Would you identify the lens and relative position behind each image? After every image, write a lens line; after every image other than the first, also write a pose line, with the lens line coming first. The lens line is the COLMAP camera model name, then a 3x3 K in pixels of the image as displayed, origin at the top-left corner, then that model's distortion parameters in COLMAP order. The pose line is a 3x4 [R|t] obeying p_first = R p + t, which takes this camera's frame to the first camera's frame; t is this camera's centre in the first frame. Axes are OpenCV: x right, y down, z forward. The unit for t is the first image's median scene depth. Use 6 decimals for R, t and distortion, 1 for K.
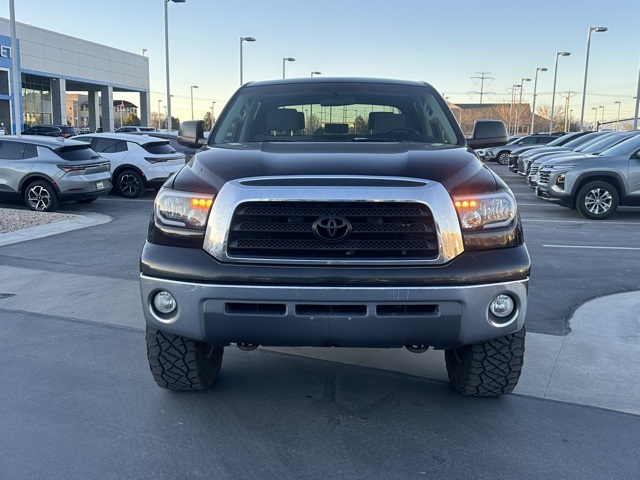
lens RADIAL K [[632.9, 0, 320.0], [0, 632.9, 240.0], [0, 0, 1]] dist [0.166674, -0.332323]
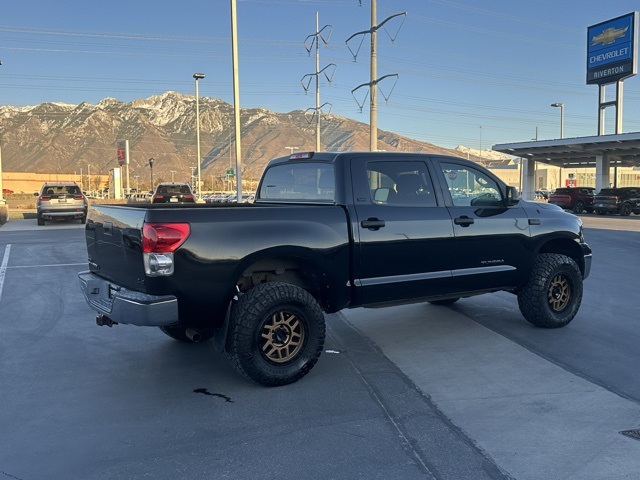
lens RADIAL K [[627.9, 0, 320.0], [0, 627.9, 240.0], [0, 0, 1]] dist [0.160548, -0.313757]
pose [[-0.584209, -0.064582, 0.809030, -1.520552], [0.125107, 0.977749, 0.168392, -0.494274], [-0.801903, 0.199591, -0.563130, 2.962493]]
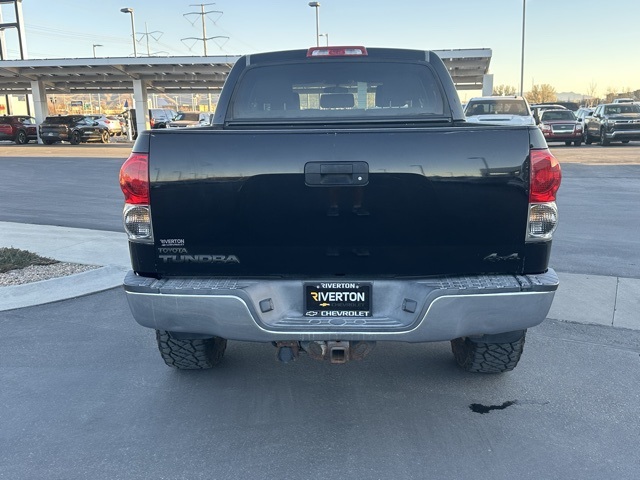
lens RADIAL K [[628.7, 0, 310.1], [0, 628.7, 249.4], [0, 0, 1]] dist [0.168478, -0.306069]
pose [[-0.999828, 0.010350, 0.015419, 0.089245], [0.015122, 0.935695, 0.352486, -0.509839], [-0.010779, 0.352658, -0.935690, 3.254727]]
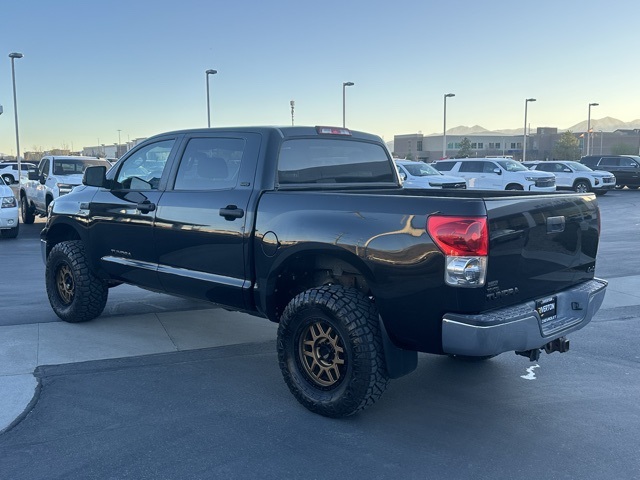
lens RADIAL K [[632.9, 0, 320.0], [0, 632.9, 240.0], [0, 0, 1]] dist [0.166674, -0.332323]
pose [[-0.664482, 0.073669, -0.743665, 1.259788], [-0.122558, 0.970913, 0.205689, -0.485742], [0.737186, 0.227819, -0.636125, 2.935263]]
